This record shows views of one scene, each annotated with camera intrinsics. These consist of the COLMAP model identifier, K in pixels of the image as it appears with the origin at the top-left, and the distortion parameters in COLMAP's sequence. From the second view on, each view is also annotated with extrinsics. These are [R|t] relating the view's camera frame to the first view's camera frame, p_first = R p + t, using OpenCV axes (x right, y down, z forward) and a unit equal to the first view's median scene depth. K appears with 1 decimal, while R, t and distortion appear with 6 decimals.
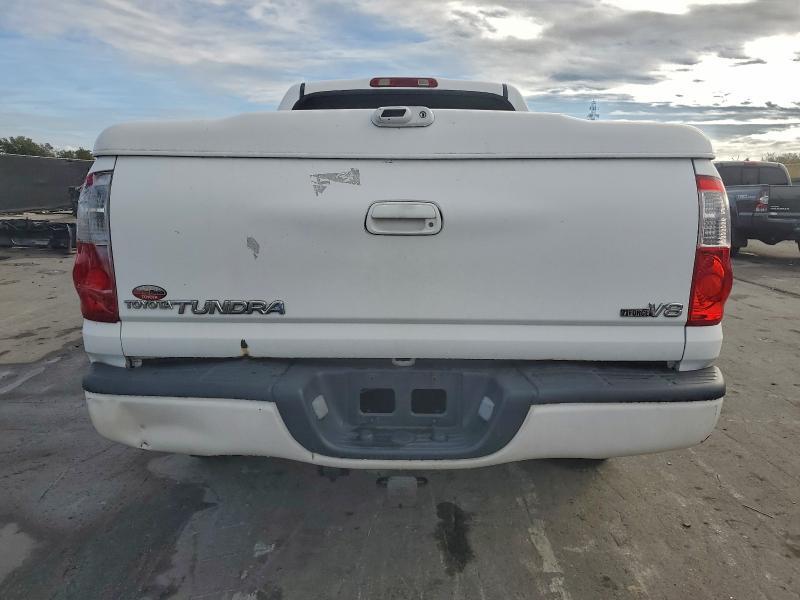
lens RADIAL K [[614.0, 0, 402.1], [0, 614.0, 304.1], [0, 0, 1]] dist [0.016067, 0.002668]
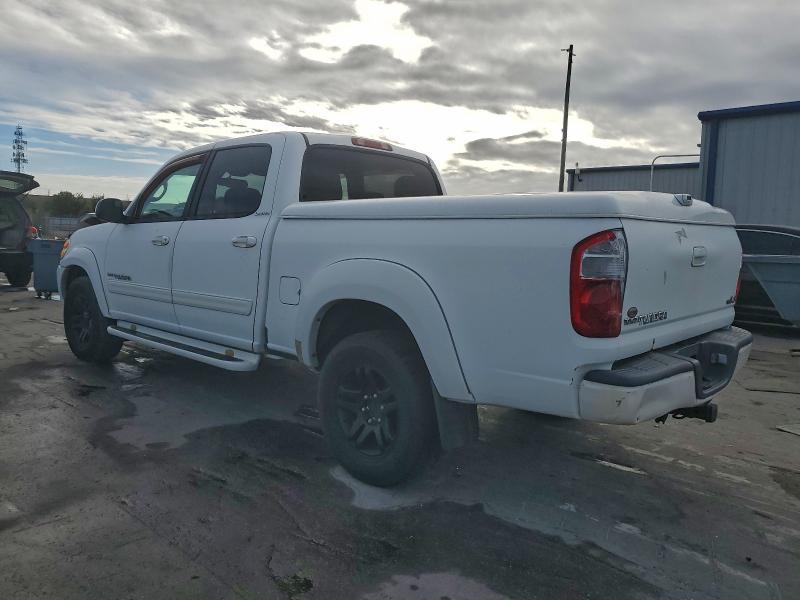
lens RADIAL K [[614.0, 0, 403.3], [0, 614.0, 298.4], [0, 0, 1]] dist [0.016067, 0.002668]
pose [[0.673601, -0.066569, 0.736091, -1.411565], [0.115432, 0.993190, -0.015812, -0.068814], [-0.730025, 0.095620, 0.676698, 0.319264]]
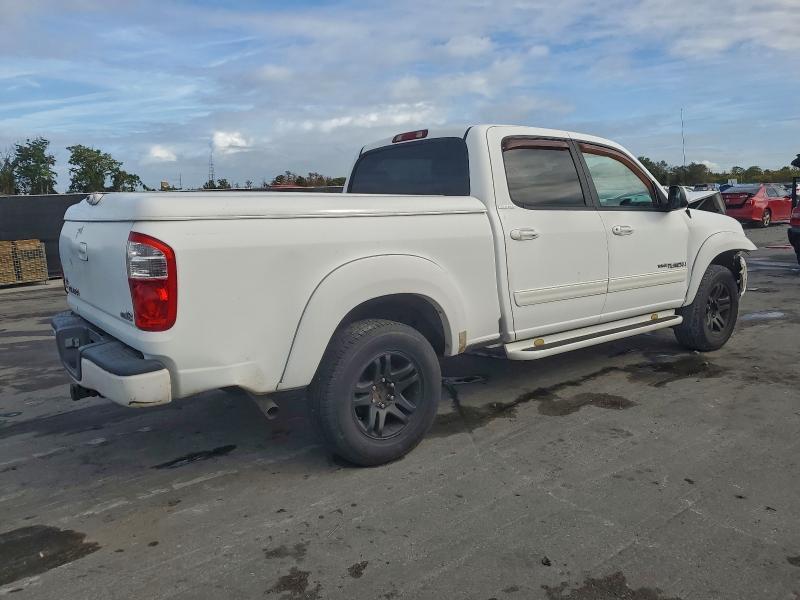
lens RADIAL K [[614.0, 0, 401.6], [0, 614.0, 298.6], [0, 0, 1]] dist [0.016067, 0.002668]
pose [[0.613908, 0.098346, -0.783227, 1.619742], [-0.120645, 0.992242, 0.030027, -0.129438], [0.780104, 0.076059, 0.621010, 0.432597]]
